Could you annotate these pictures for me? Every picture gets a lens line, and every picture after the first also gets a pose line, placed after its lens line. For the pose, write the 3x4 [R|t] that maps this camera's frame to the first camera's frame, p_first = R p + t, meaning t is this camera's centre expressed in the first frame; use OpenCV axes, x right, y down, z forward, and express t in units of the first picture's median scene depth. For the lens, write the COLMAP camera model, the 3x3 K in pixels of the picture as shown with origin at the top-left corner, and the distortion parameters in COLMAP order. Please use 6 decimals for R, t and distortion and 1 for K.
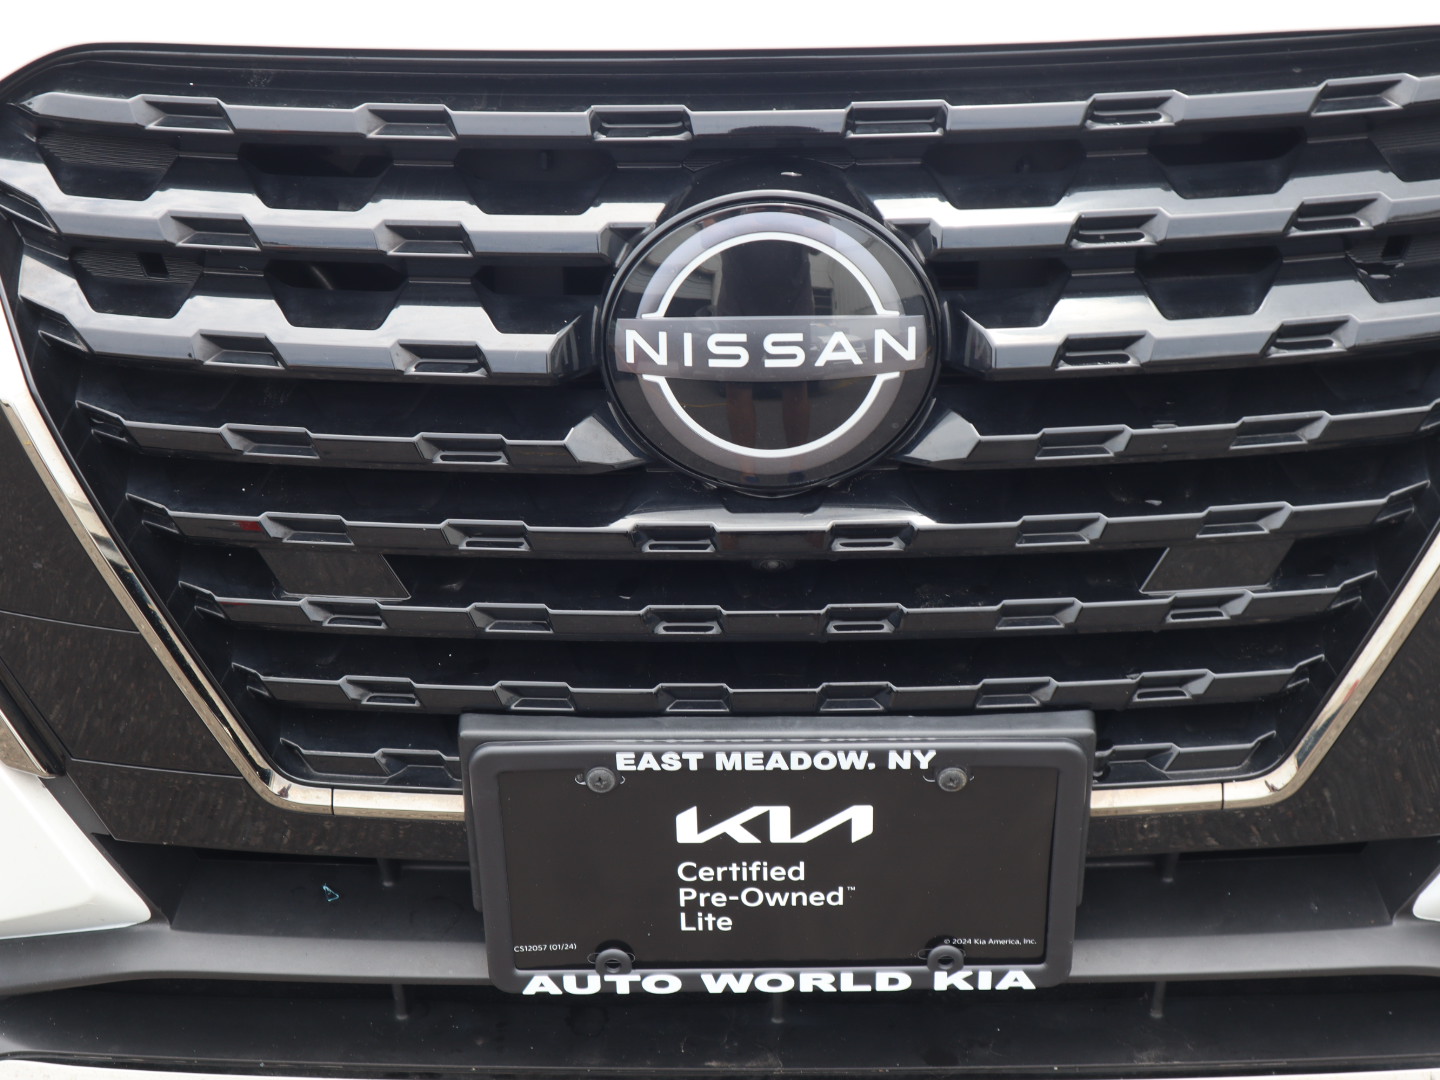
lens RADIAL K [[2069.7, 0, 720.0], [0, 2069.7, 540.0], [0, 0, 1]] dist [-0.009433, 0.130549]
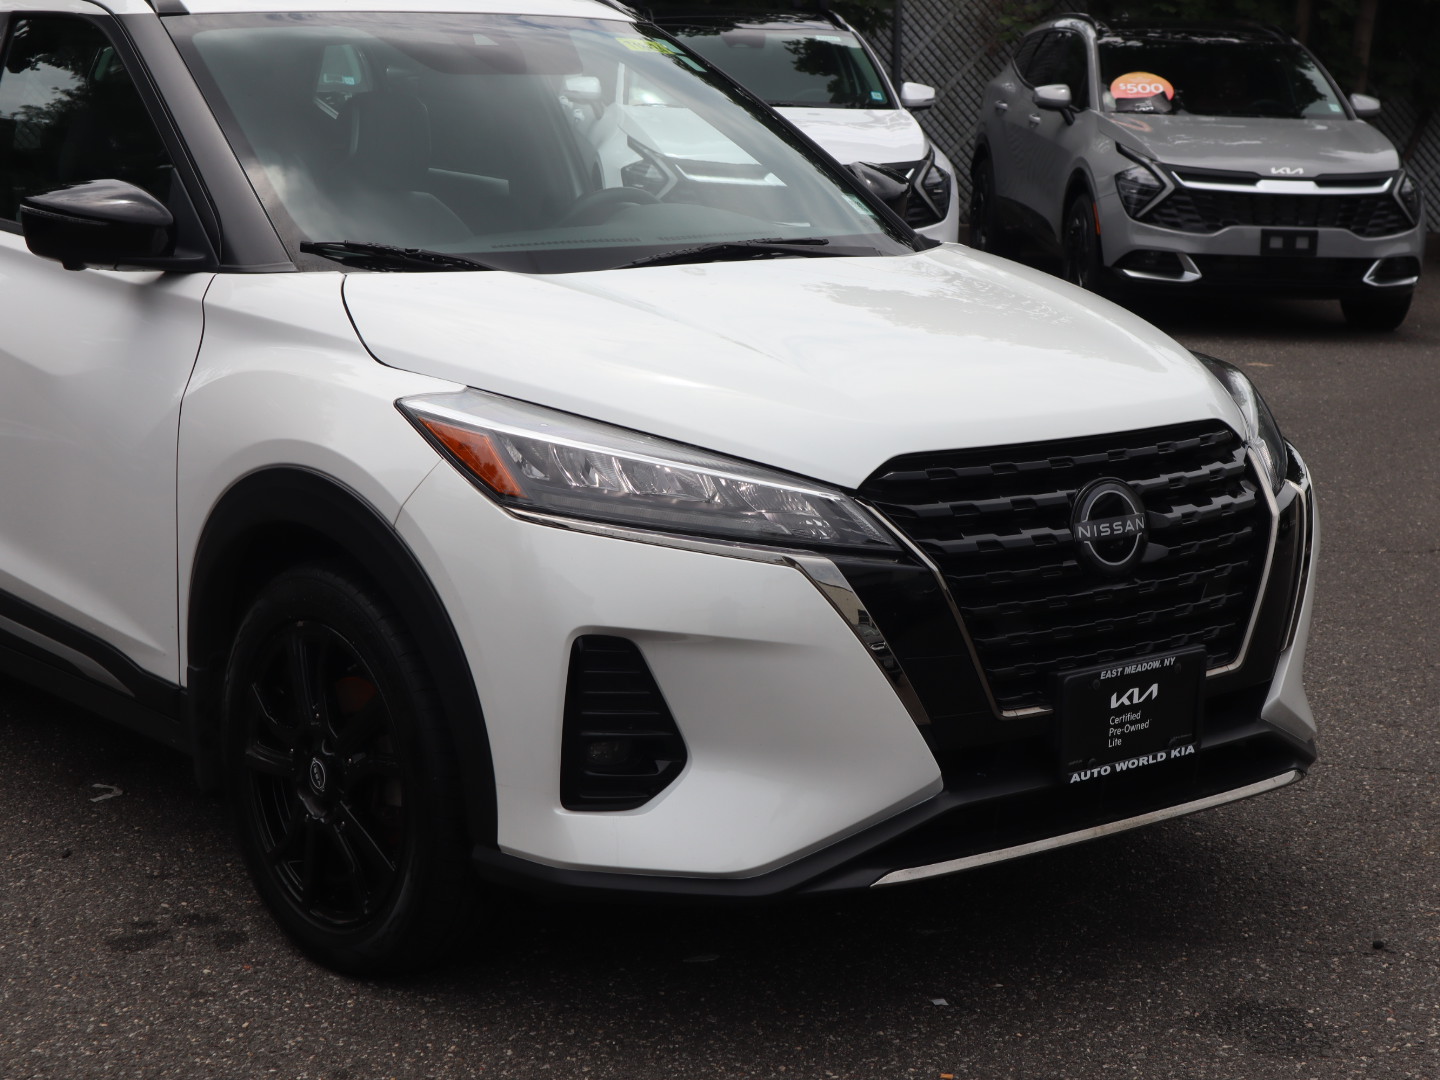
lens RADIAL K [[2551.1, 0, 720.0], [0, 2551.1, 540.0], [0, 0, 1]] dist [0.015626, 0.056082]
pose [[0.759458, -0.086963, 0.644718, -2.651337], [0.285075, 0.935296, -0.209652, 0.510173], [-0.584770, 0.343015, 0.735109, -1.321693]]
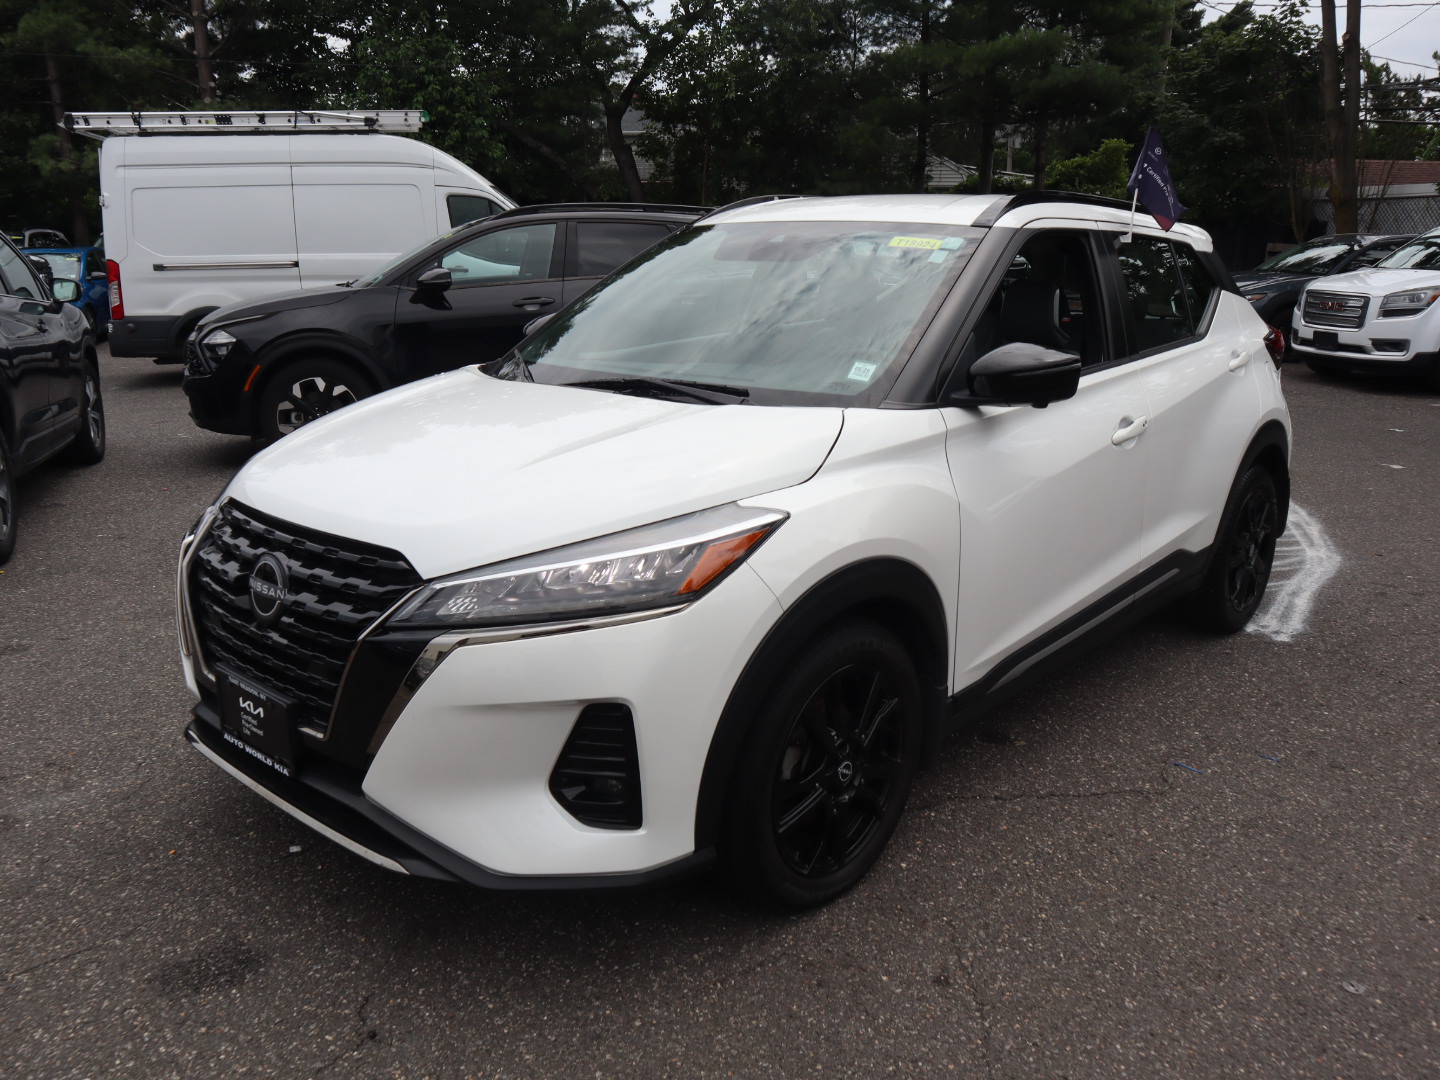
lens RADIAL K [[1139.0, 0, 727.2], [0, 1139.0, 538.4], [0, 0, 1]] dist [-0.056735, 0.001436]
pose [[0.759107, 0.182624, -0.624824, 2.015515], [-0.329799, 0.935433, -0.127269, -0.192974], [0.561238, 0.302677, 0.770323, -0.254114]]
